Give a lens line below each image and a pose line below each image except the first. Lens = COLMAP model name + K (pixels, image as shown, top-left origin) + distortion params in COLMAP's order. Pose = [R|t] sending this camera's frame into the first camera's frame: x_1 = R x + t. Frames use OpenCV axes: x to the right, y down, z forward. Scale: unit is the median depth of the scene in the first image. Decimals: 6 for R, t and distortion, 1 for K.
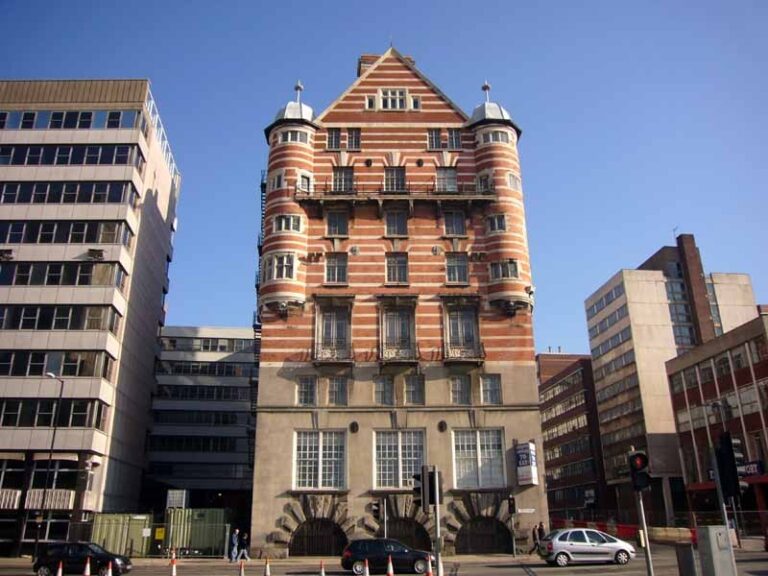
lens RADIAL K [[624.5, 0, 384.6], [0, 624.5, 269.0], [0, 0, 1]] dist [-0.081494, -0.000952]
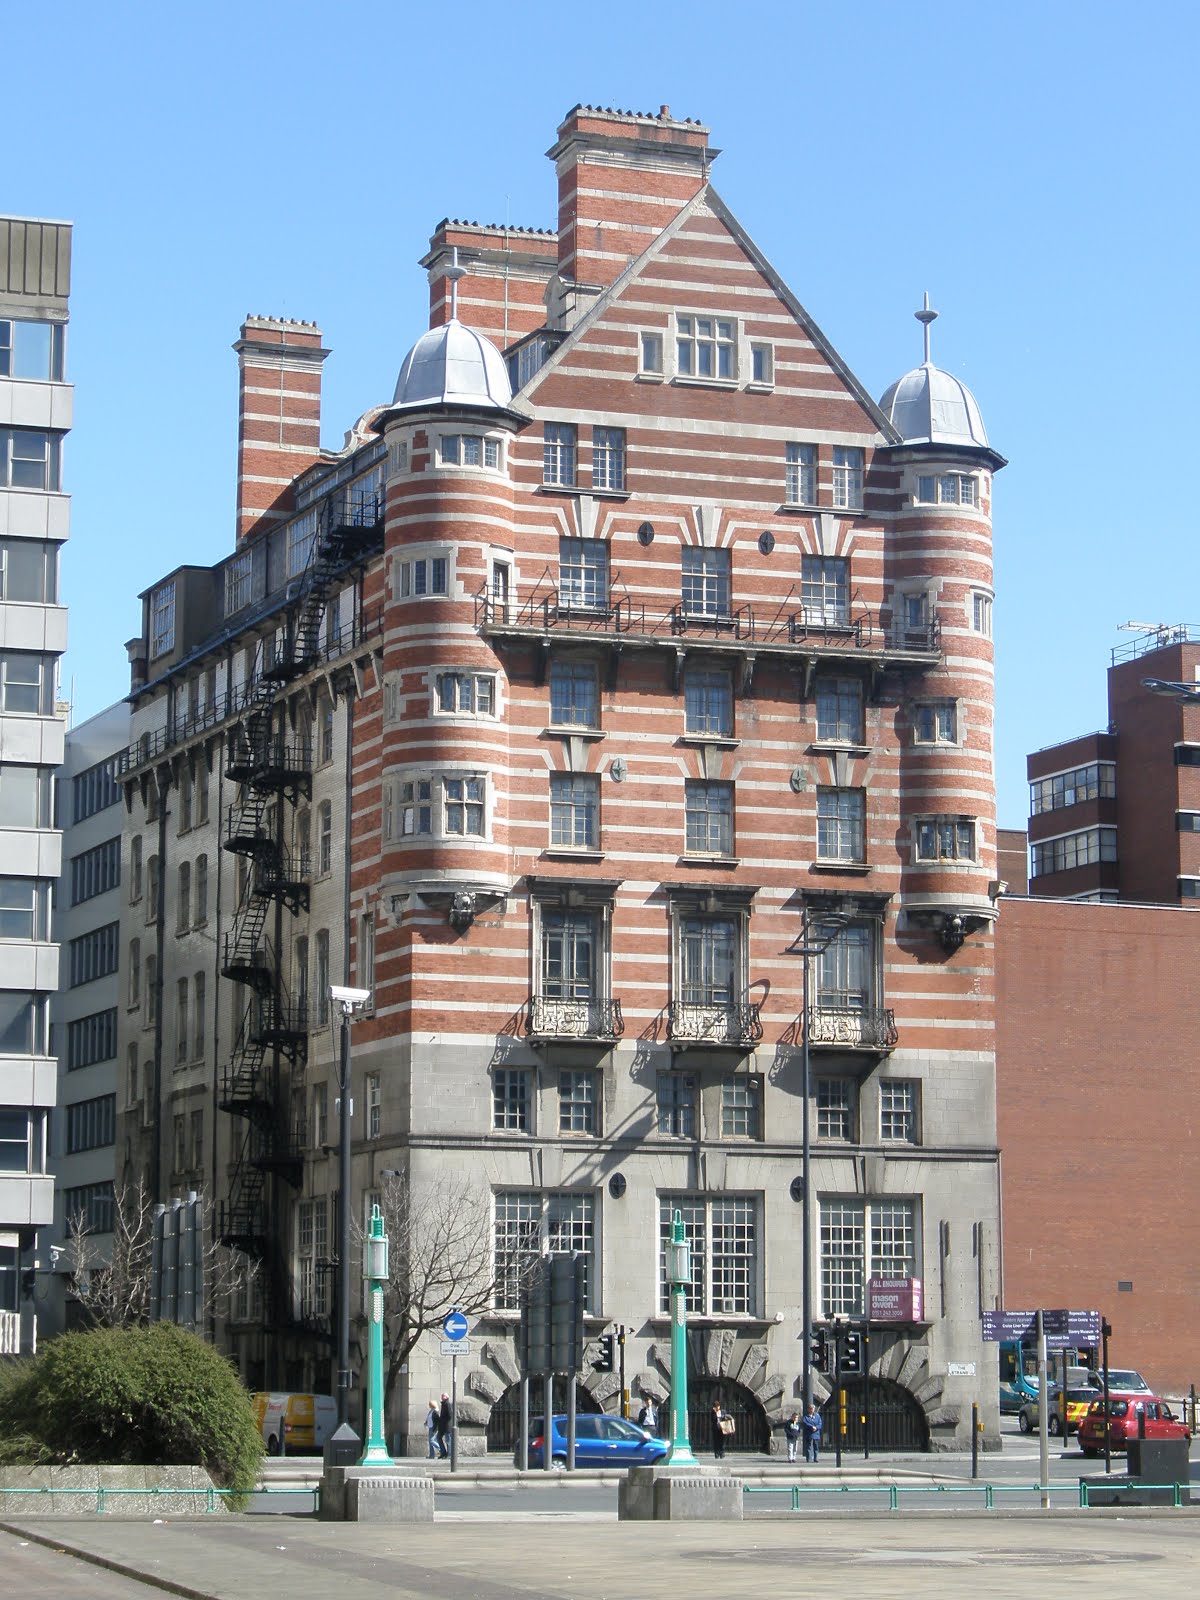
lens RADIAL K [[3572.6, 0, 551.2], [0, 3572.6, 730.9], [0, 0, 1]] dist [0.076787, -0.448383]
pose [[0.960205, 0.062799, 0.272146, -0.751210], [-0.119951, 0.972679, 0.198767, -0.530950], [-0.252228, -0.223501, 0.941503, -1.258845]]
